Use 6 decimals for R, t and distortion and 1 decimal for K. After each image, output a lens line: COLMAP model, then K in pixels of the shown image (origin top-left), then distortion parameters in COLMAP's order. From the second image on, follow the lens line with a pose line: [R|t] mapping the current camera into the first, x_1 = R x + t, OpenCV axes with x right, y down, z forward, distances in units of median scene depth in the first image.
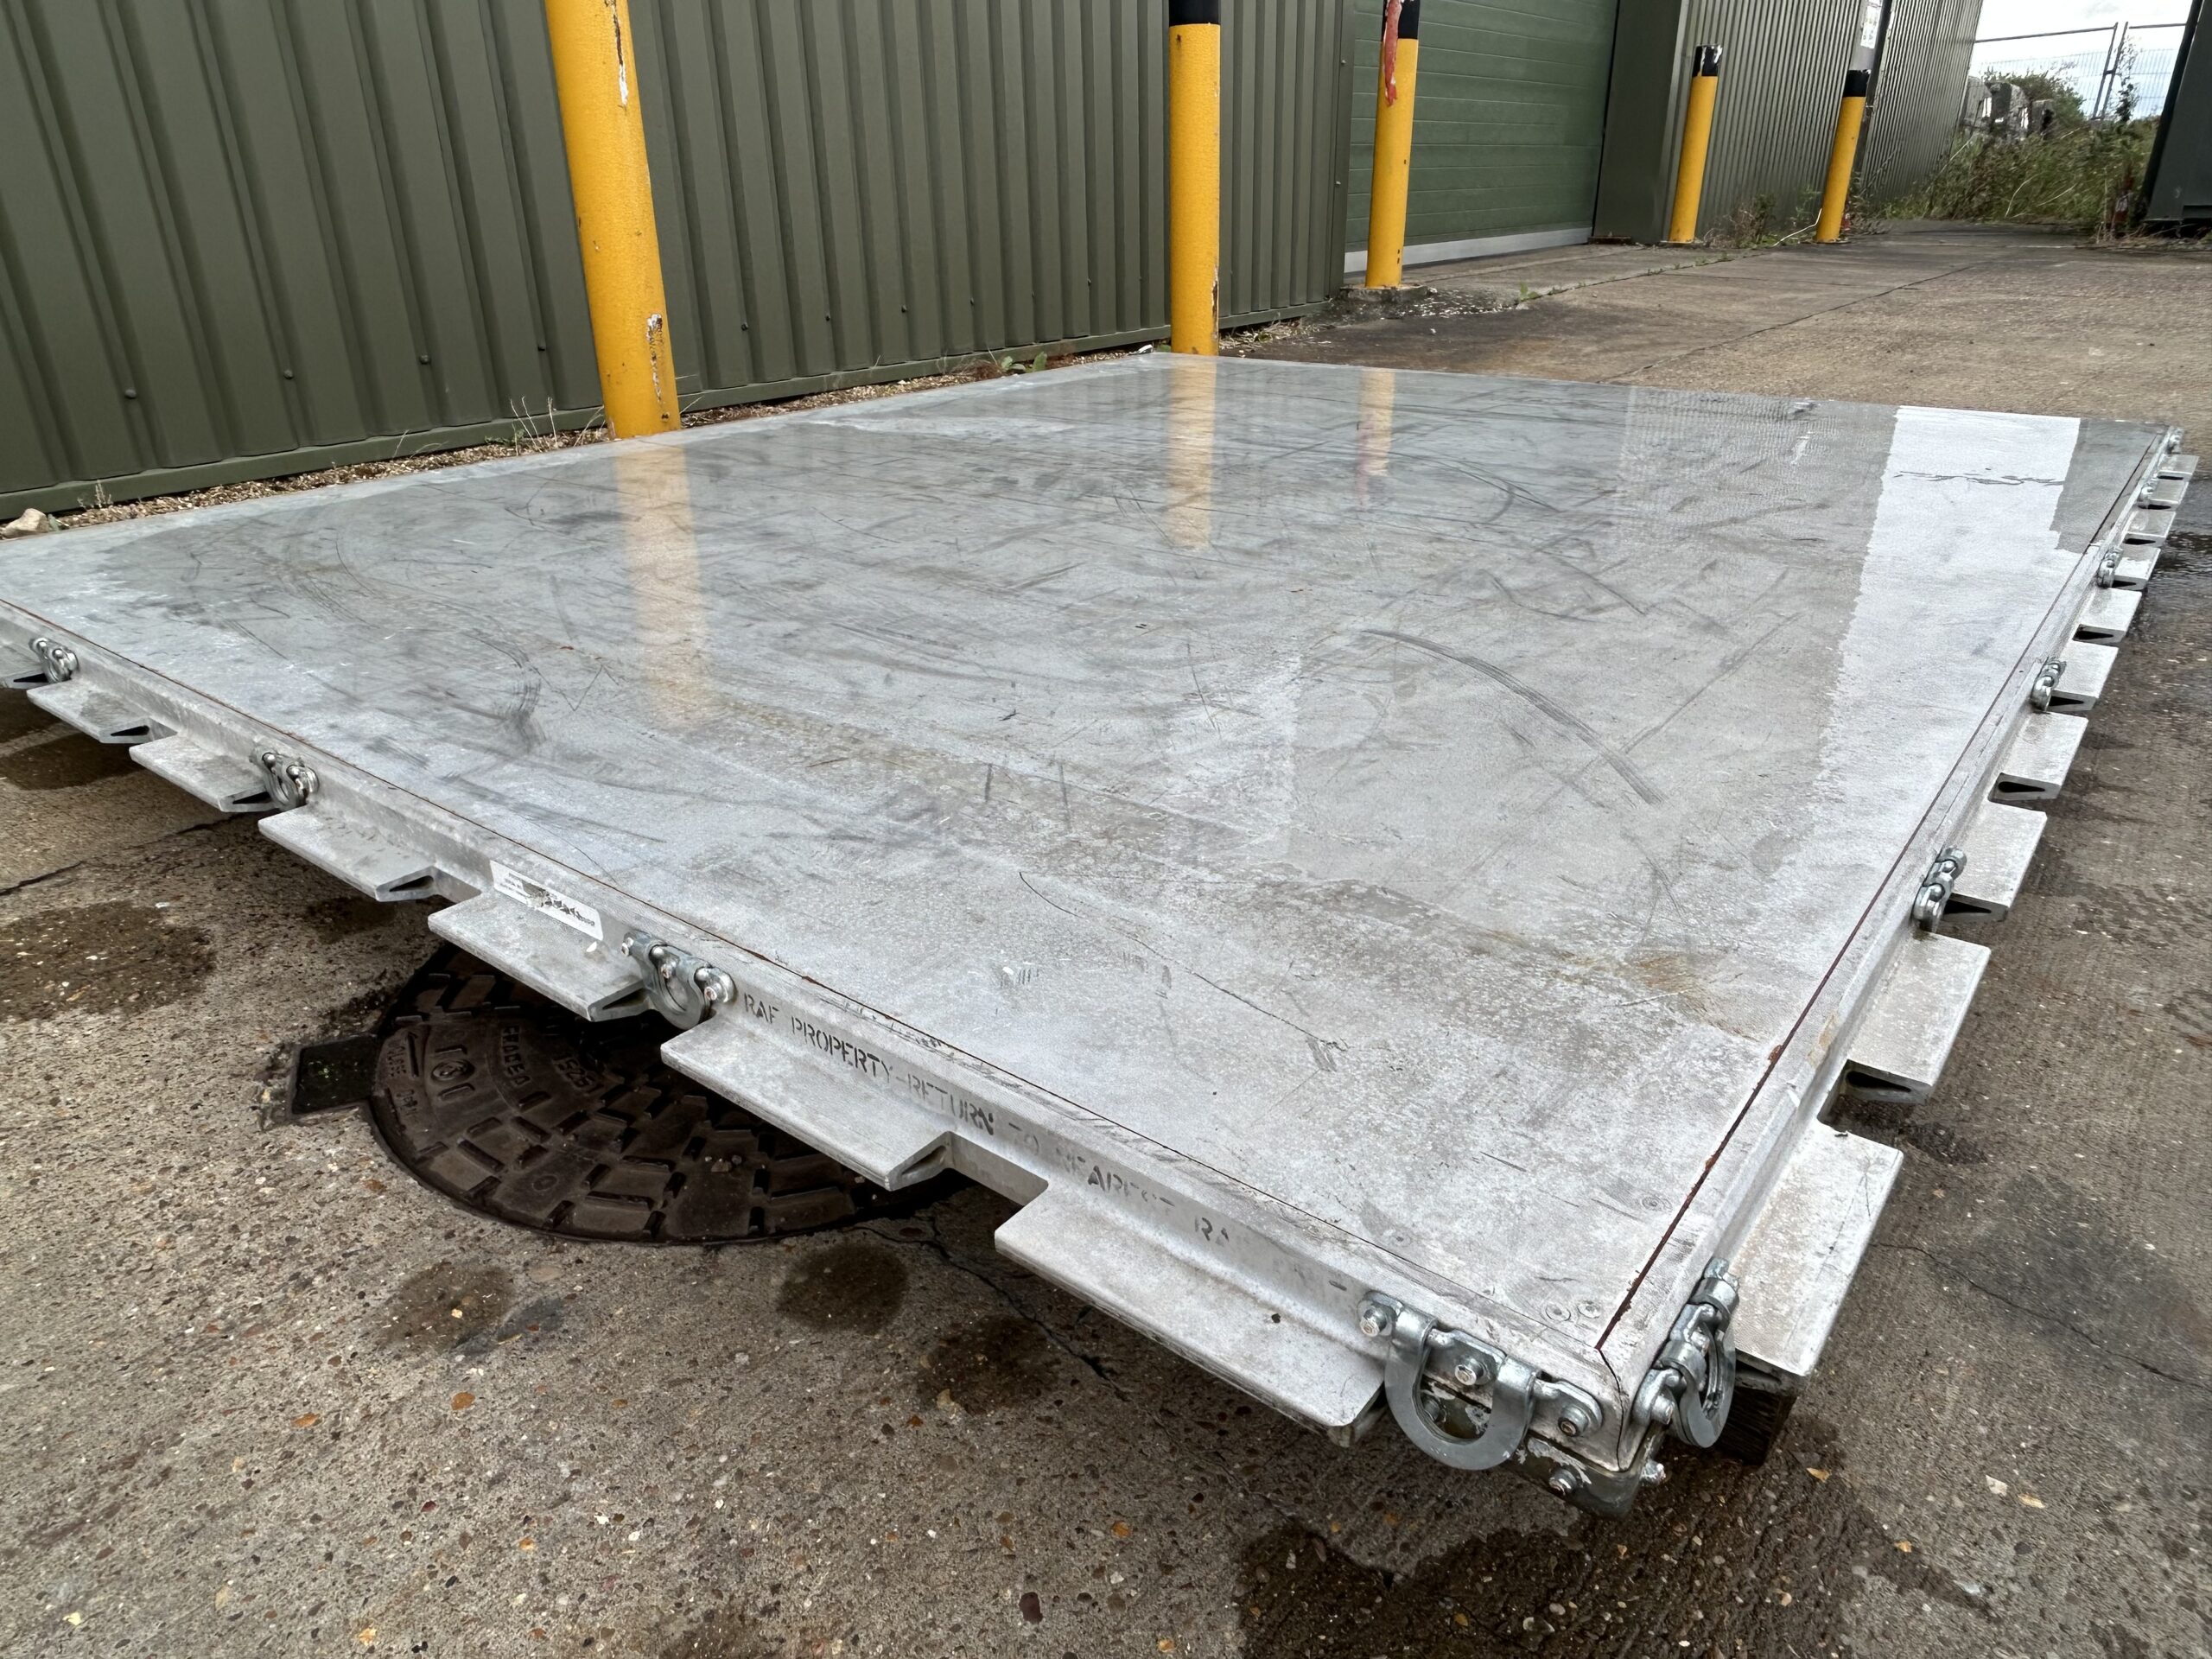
lens RADIAL K [[1372.3, 0, 1113.7], [0, 1372.3, 850.6], [0, 0, 1]] dist [0.010834, -0.004692]
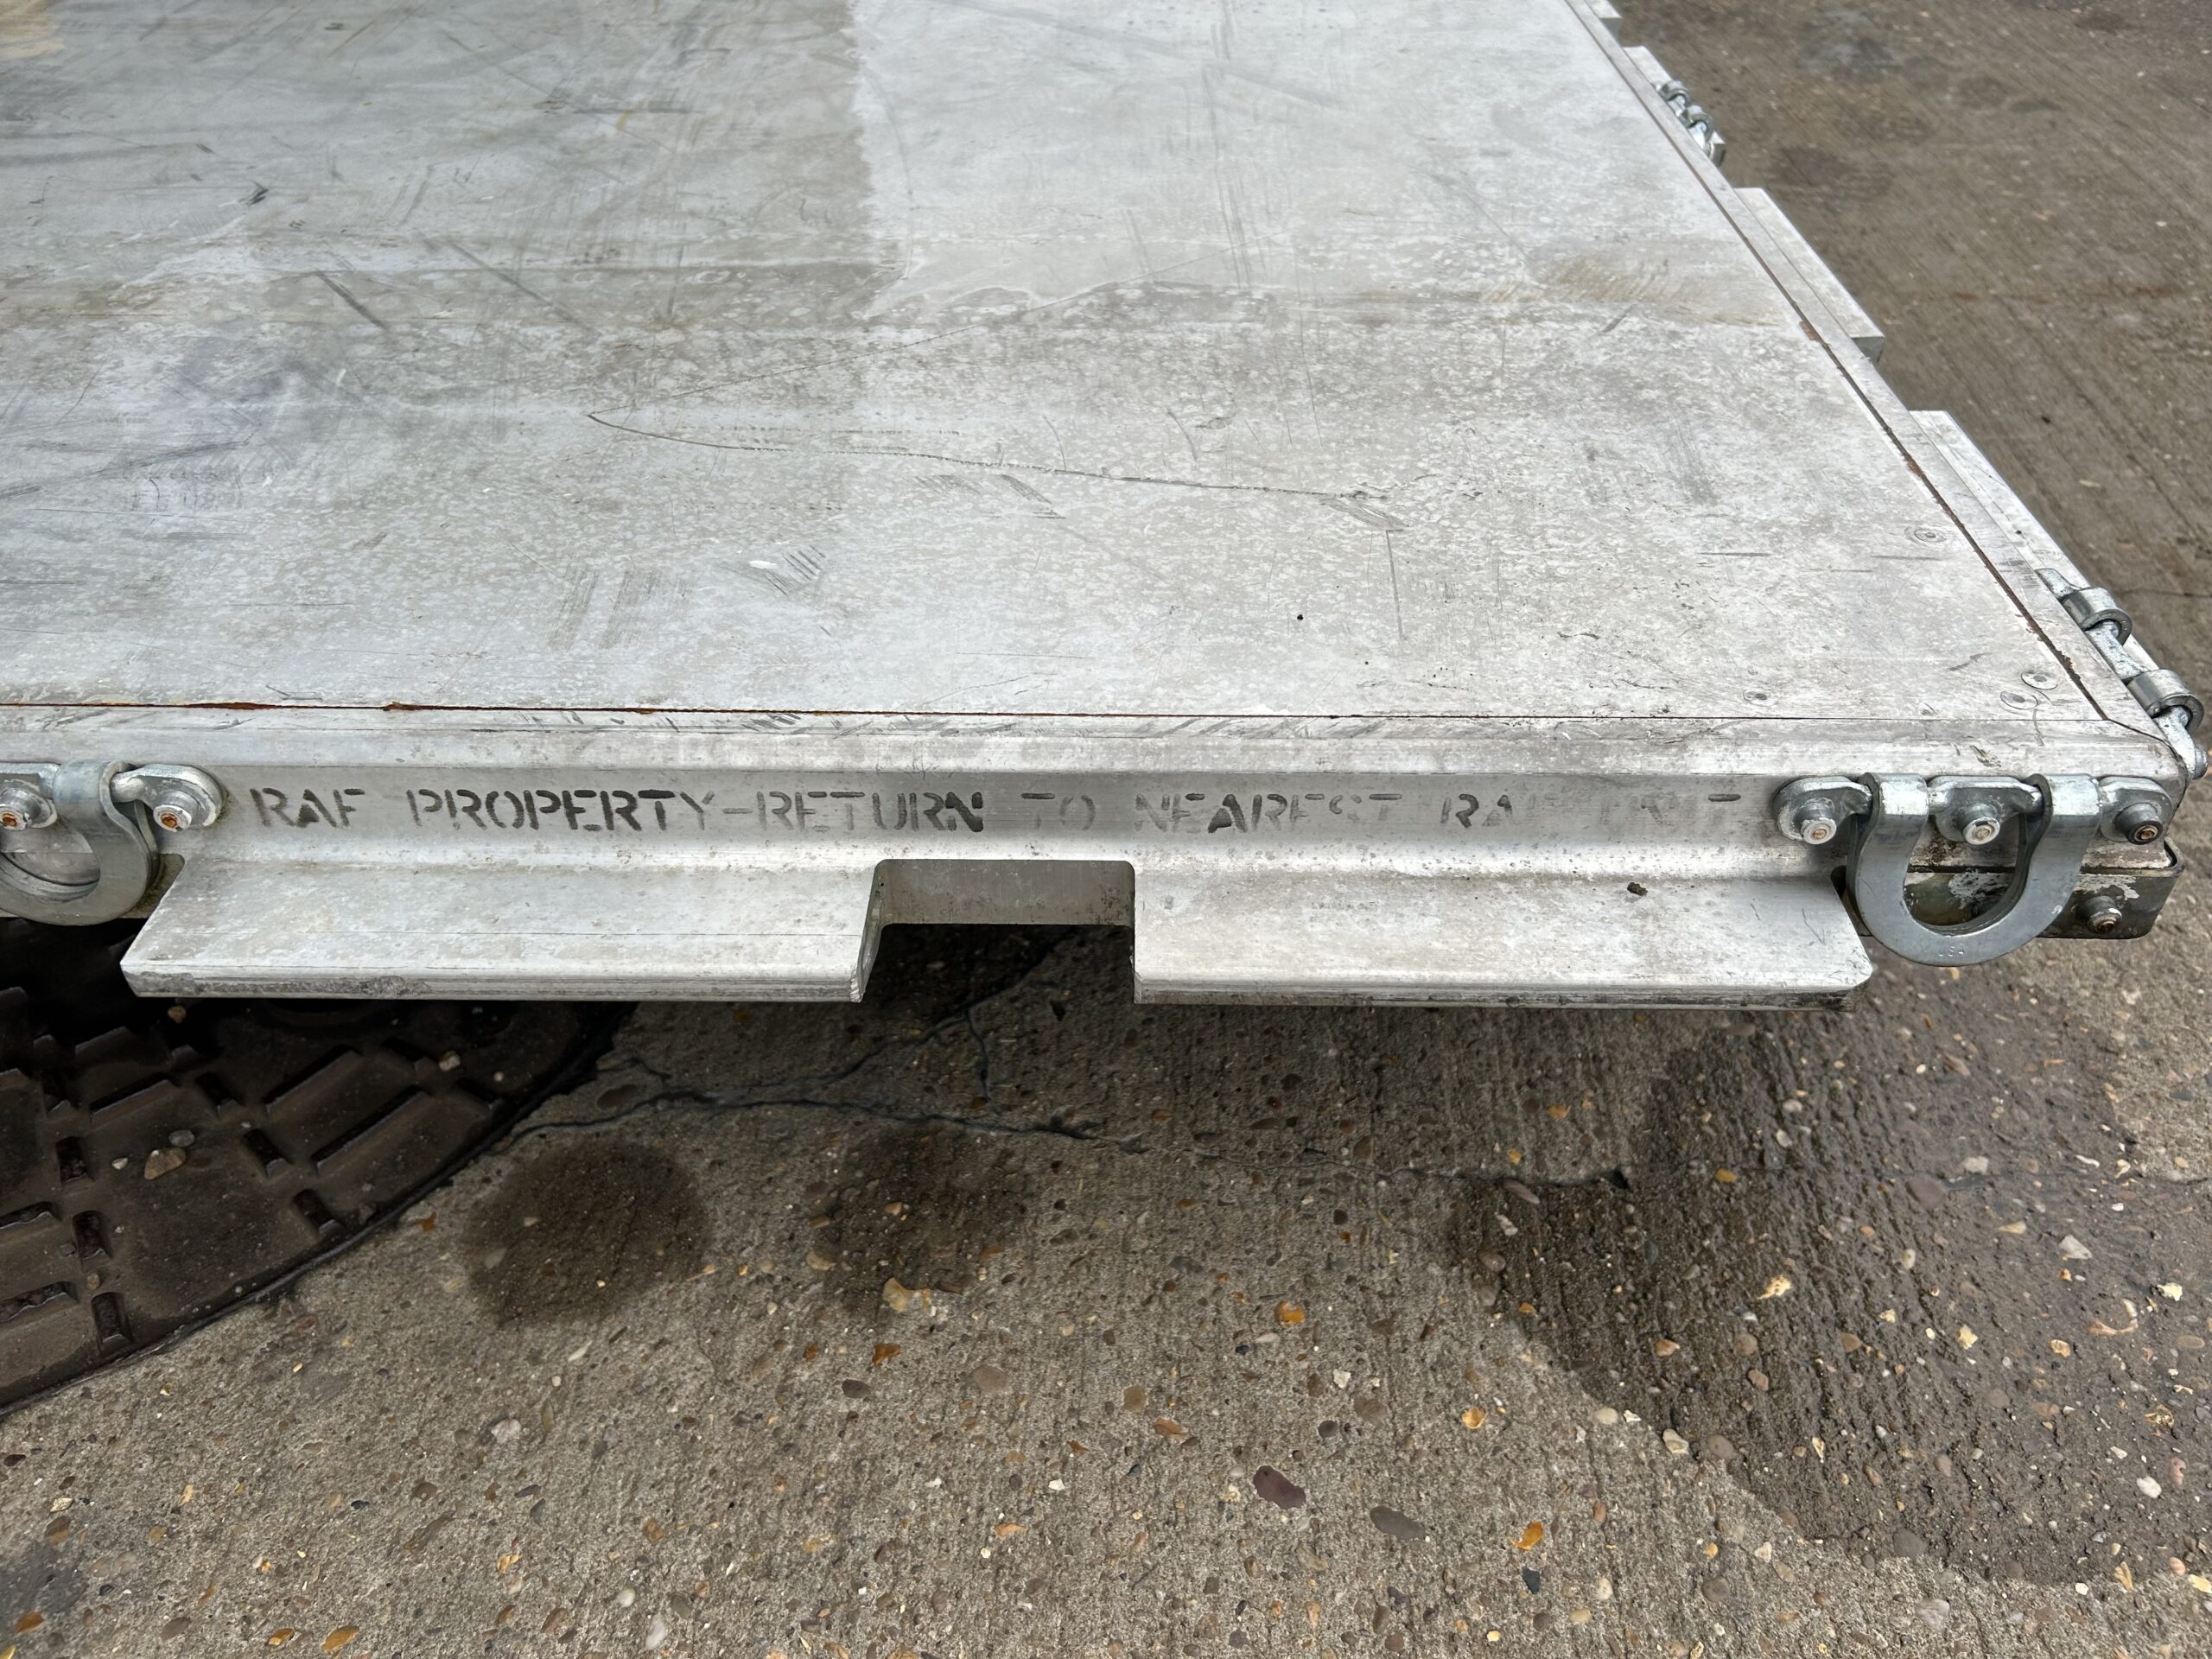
lens RADIAL K [[1666.5, 0, 1097.0], [0, 1666.5, 819.7], [0, 0, 1]] dist [0.047812, -0.049031]
pose [[0.800424, -0.377542, 0.465600, -0.348198], [0.256411, 0.917729, 0.303358, 0.016250], [-0.541825, -0.123430, 0.831379, 0.423391]]
